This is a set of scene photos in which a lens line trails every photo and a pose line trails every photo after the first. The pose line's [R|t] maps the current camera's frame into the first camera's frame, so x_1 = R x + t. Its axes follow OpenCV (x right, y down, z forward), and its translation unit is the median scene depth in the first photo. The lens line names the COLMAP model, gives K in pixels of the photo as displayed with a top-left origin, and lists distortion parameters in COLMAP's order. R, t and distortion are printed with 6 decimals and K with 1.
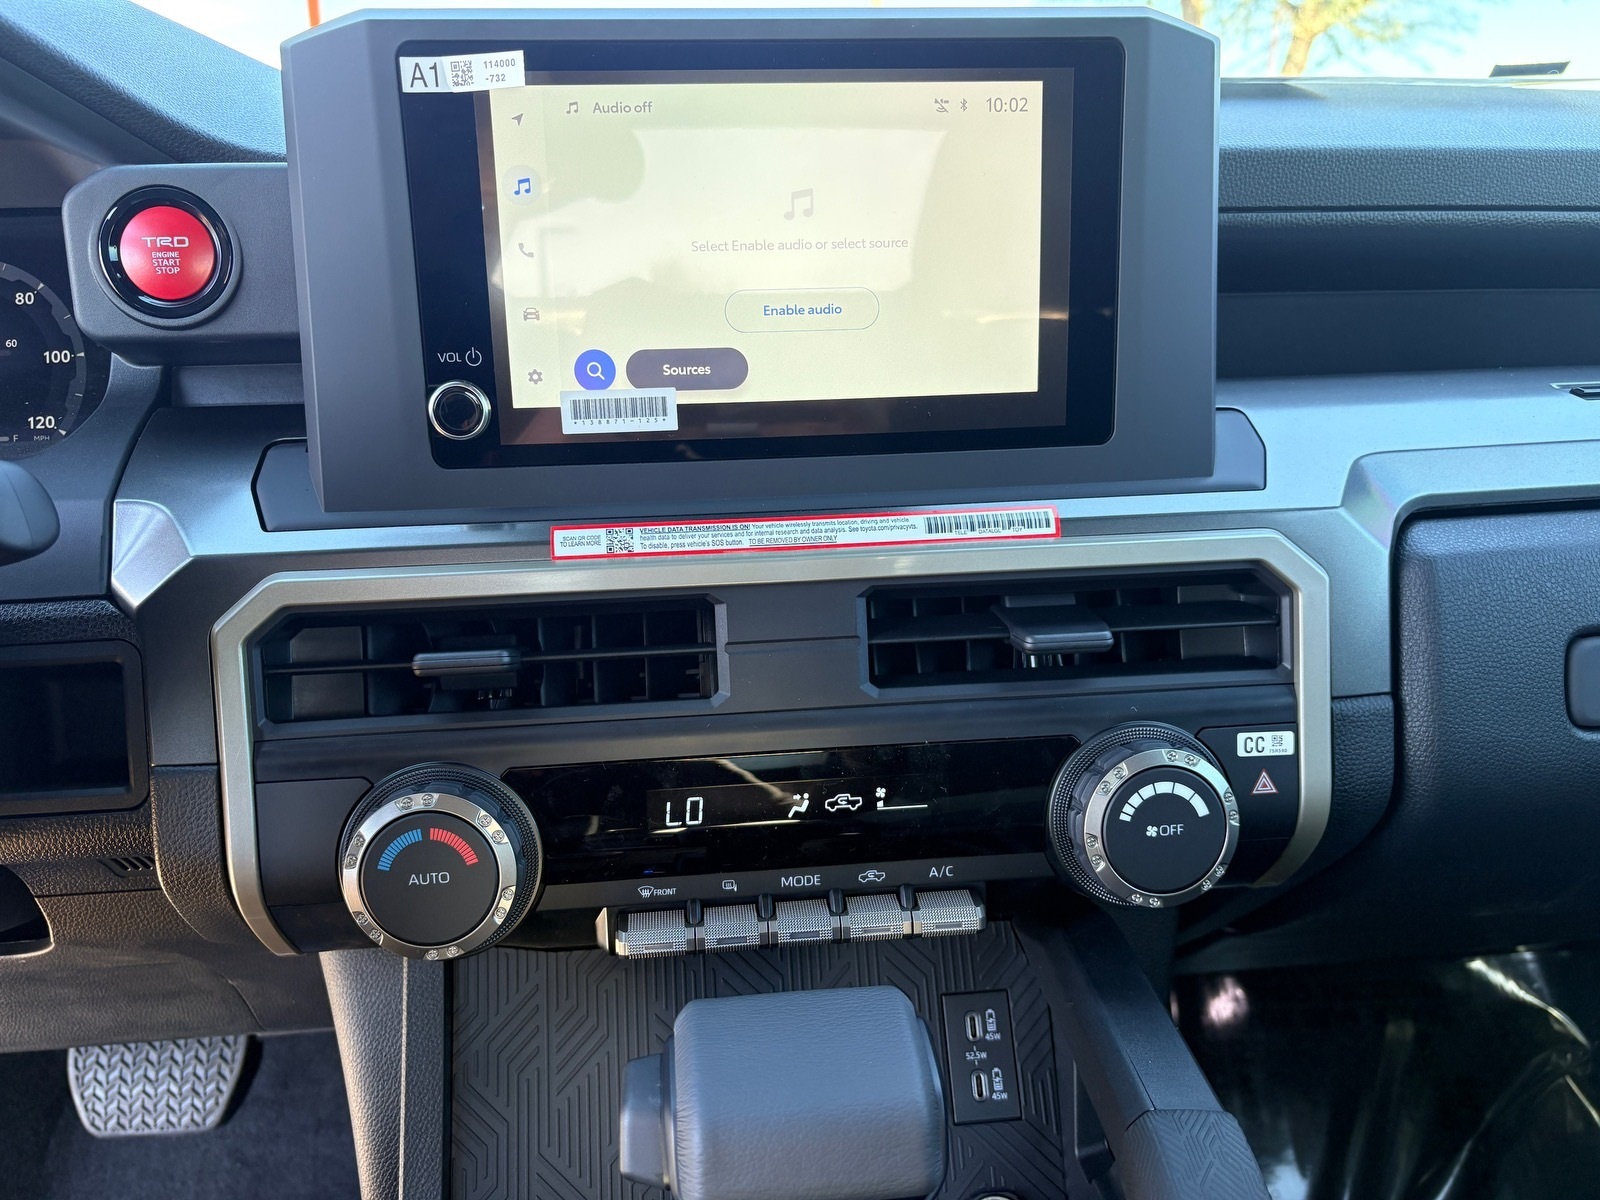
lens RADIAL K [[1205.3, 0, 833.6], [0, 1205.3, 612.2], [0, 0, 1]] dist [0.039072, -0.049719]
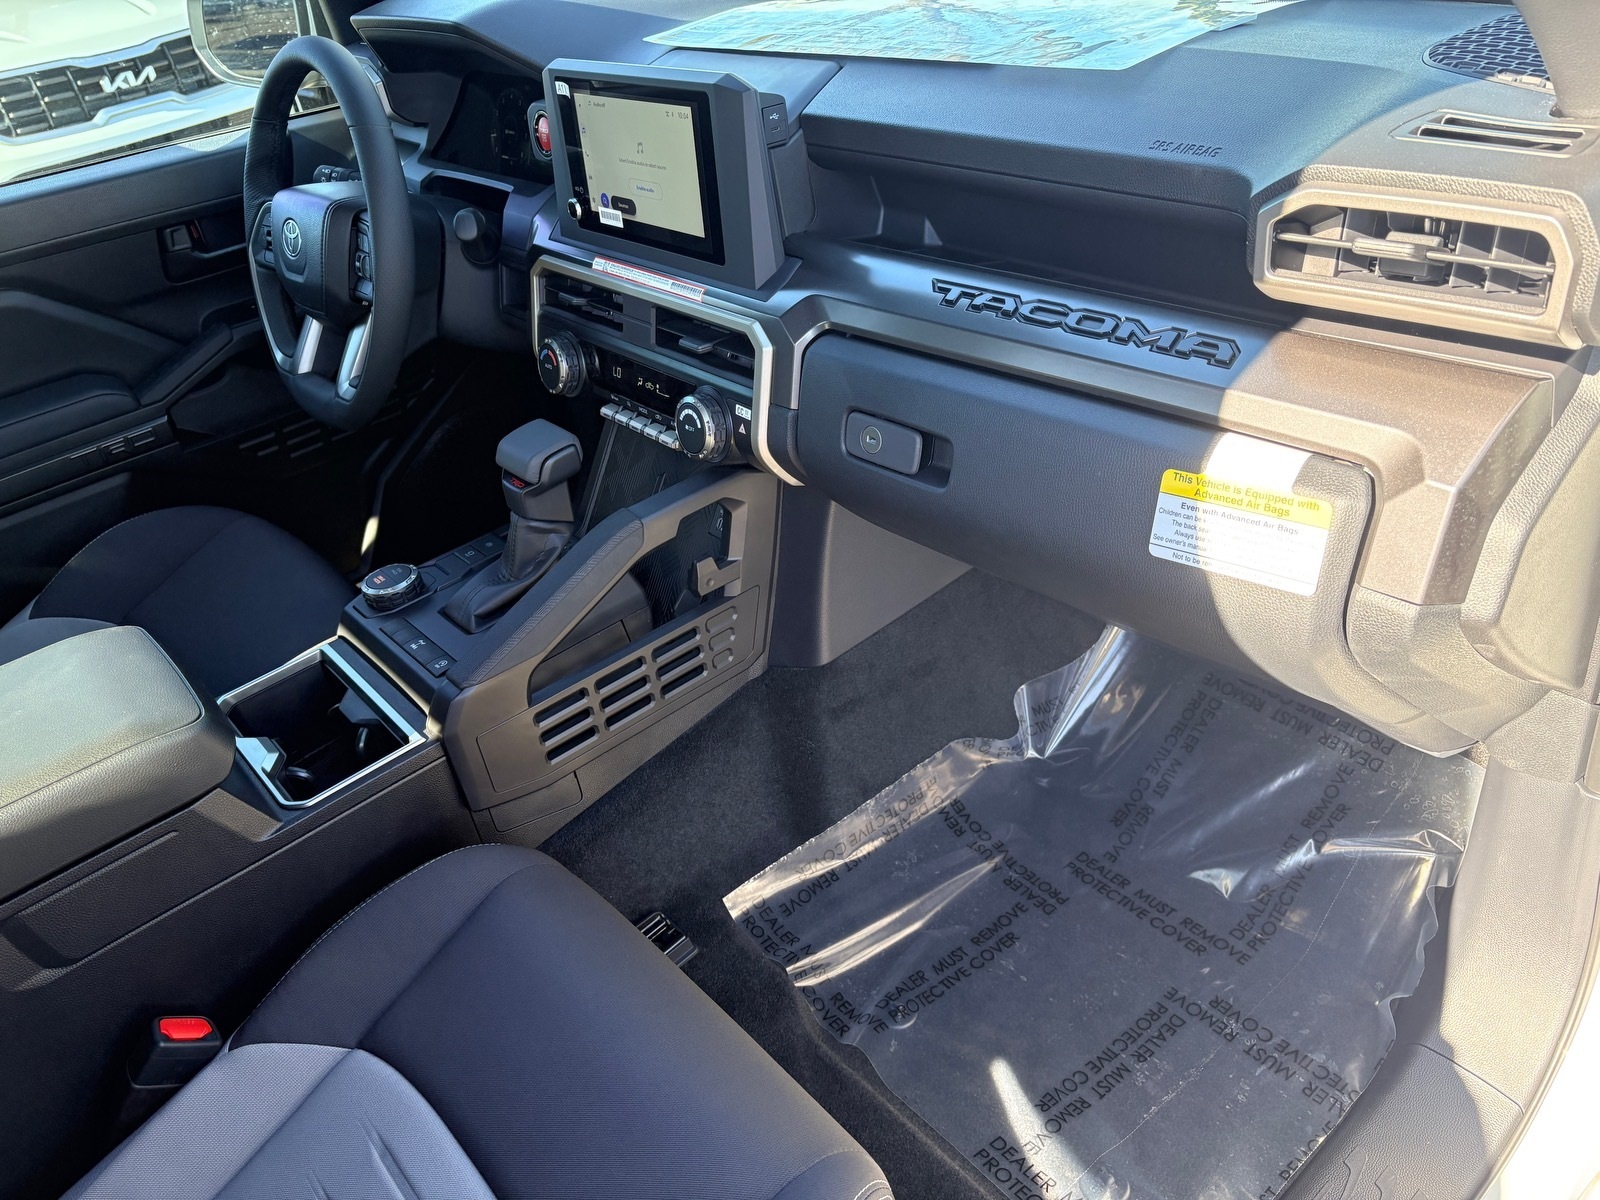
lens RADIAL K [[1205.3, 0, 790.6], [0, 1205.3, 605.5], [0, 0, 1]] dist [0.039072, -0.049719]
pose [[0.557093, 0.408508, -0.723028, 2.306951], [-0.124217, 0.901841, 0.413828, -0.543818], [0.821108, -0.140728, 0.553152, -0.274451]]
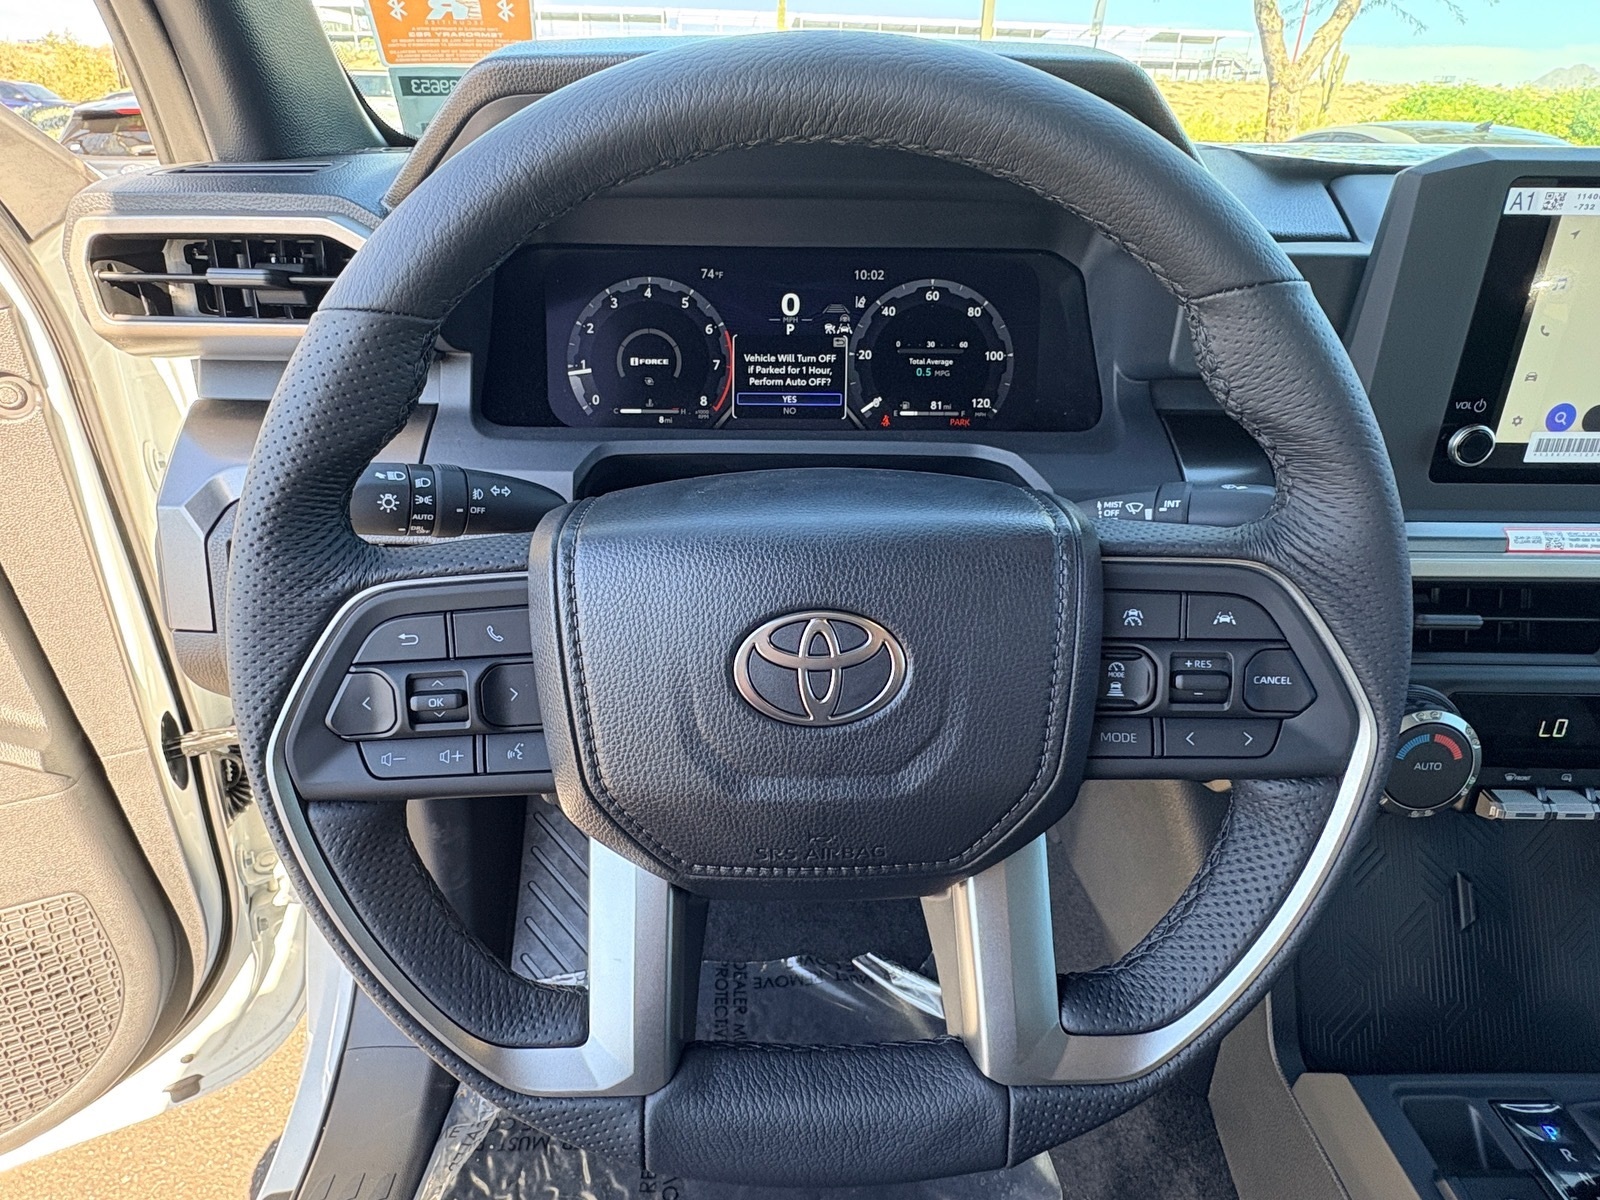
lens RADIAL K [[929.3, 0, 793.4], [0, 929.3, 602.0], [0, 0, 1]] dist [0.004461, 0.001048]
pose [[0.994828, 0.071778, -0.071868, -0.963622], [-0.059697, 0.985626, 0.158043, -0.106553], [0.082179, -0.152935, 0.984813, -0.155807]]
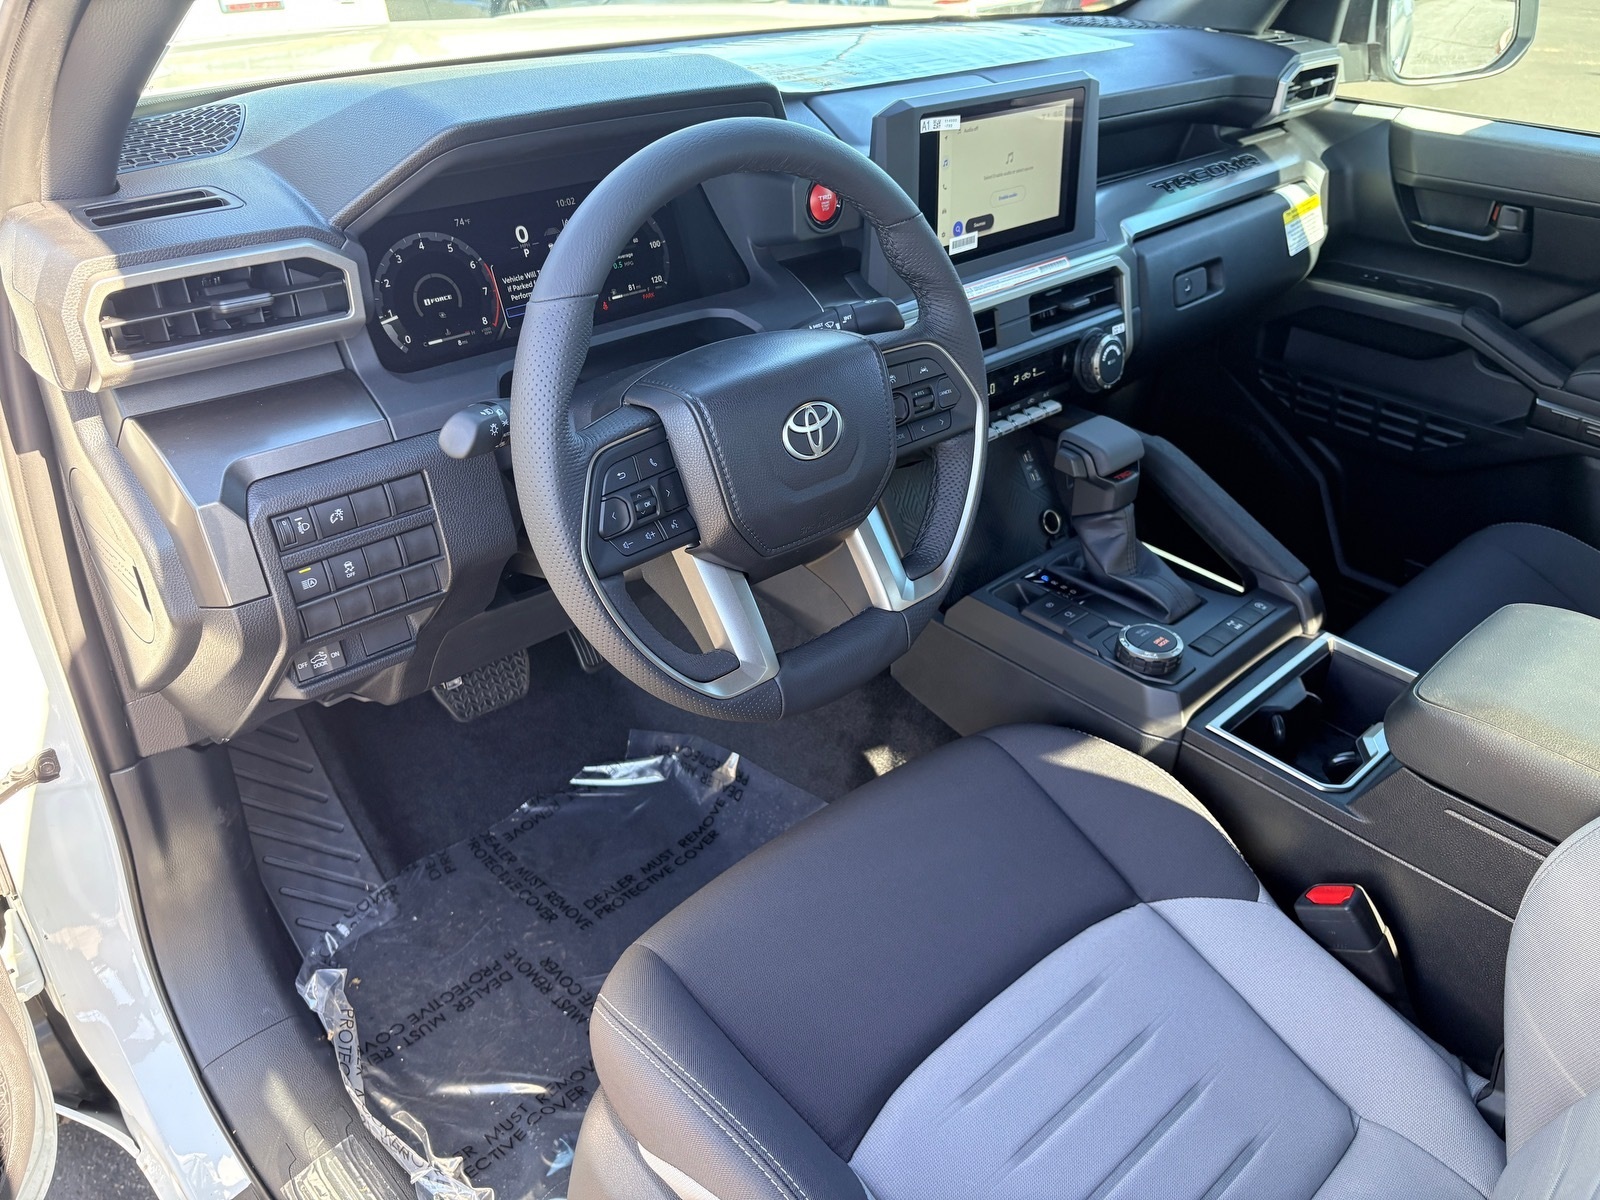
lens RADIAL K [[1205.3, 0, 804.6], [0, 1205.3, 604.9], [0, 0, 1]] dist [0.039072, -0.049719]
pose [[0.786421, -0.293877, 0.543303, -2.127327], [0.146537, 0.943224, 0.298087, -0.259449], [-0.600057, -0.154808, 0.784835, -1.011144]]
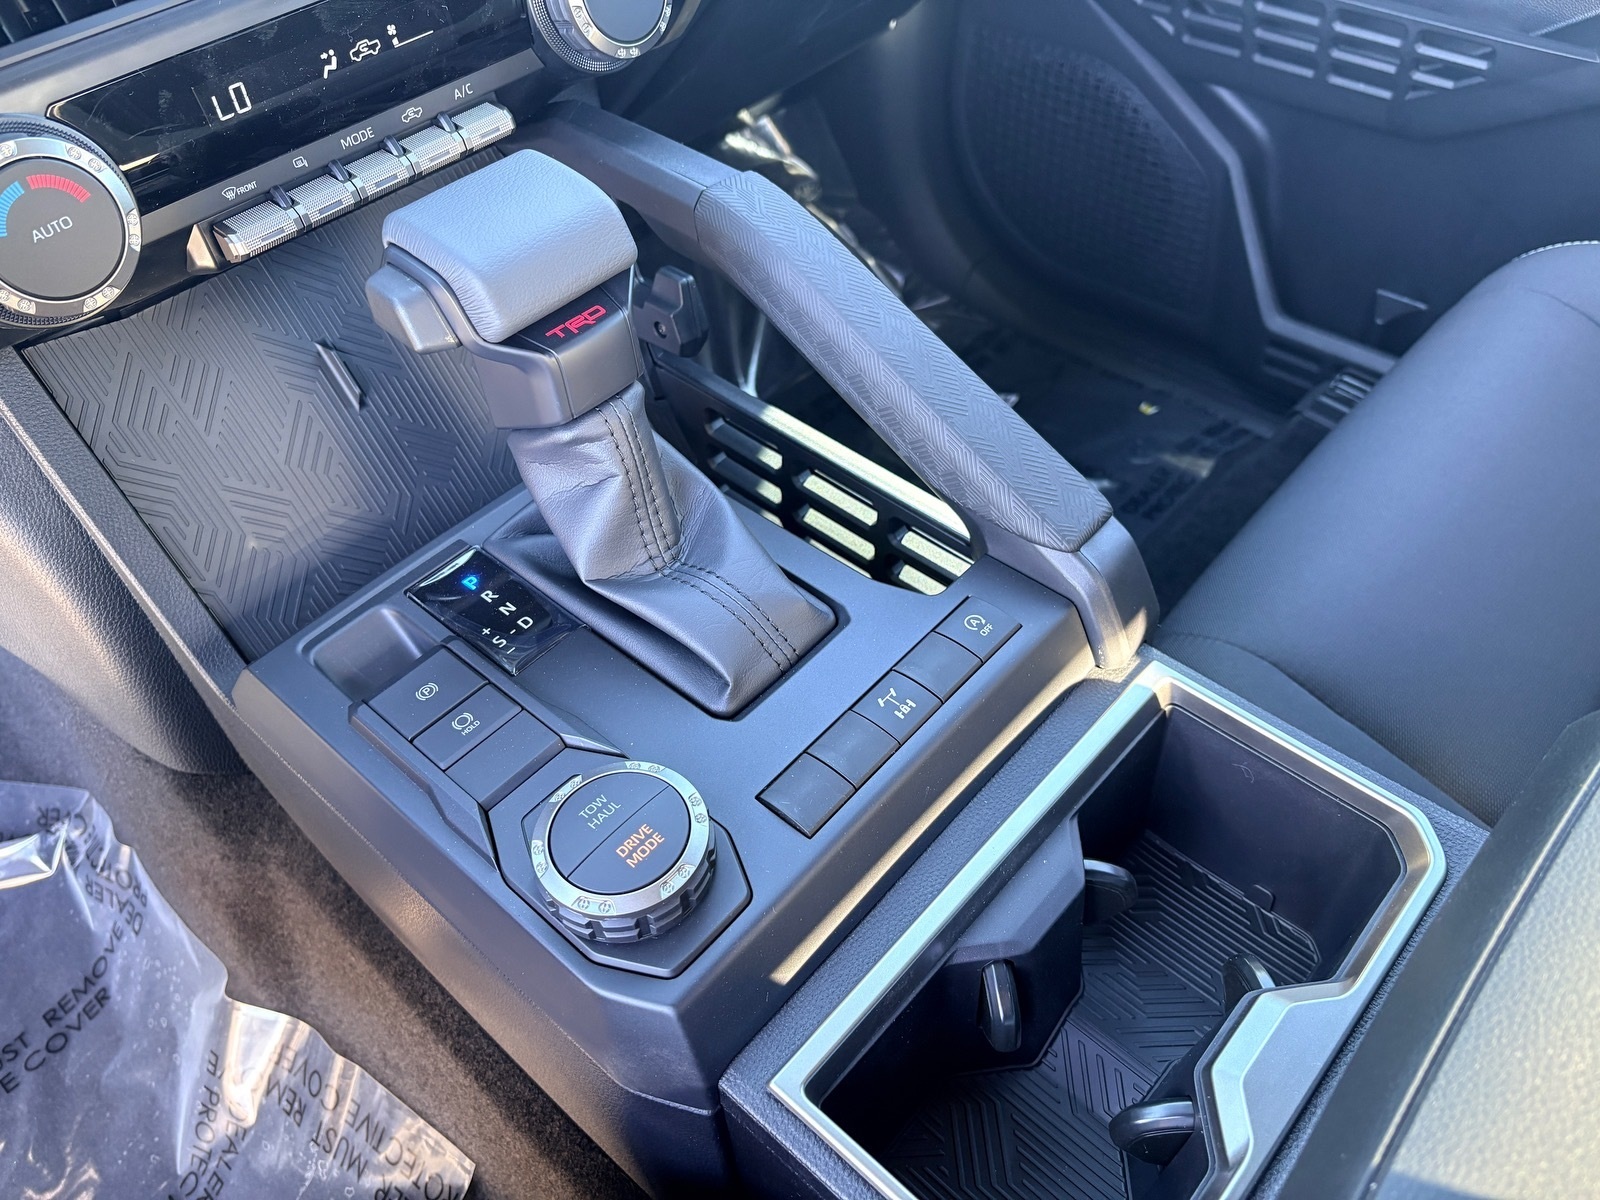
lens RADIAL K [[1205.3, 0, 809.3], [0, 1205.3, 567.0], [0, 0, 1]] dist [0.039072, -0.049719]
pose [[0.741043, -0.492993, 0.455865, -0.424339], [0.237084, 0.827299, 0.509282, 0.083511], [-0.628209, -0.269322, 0.729945, -0.164697]]
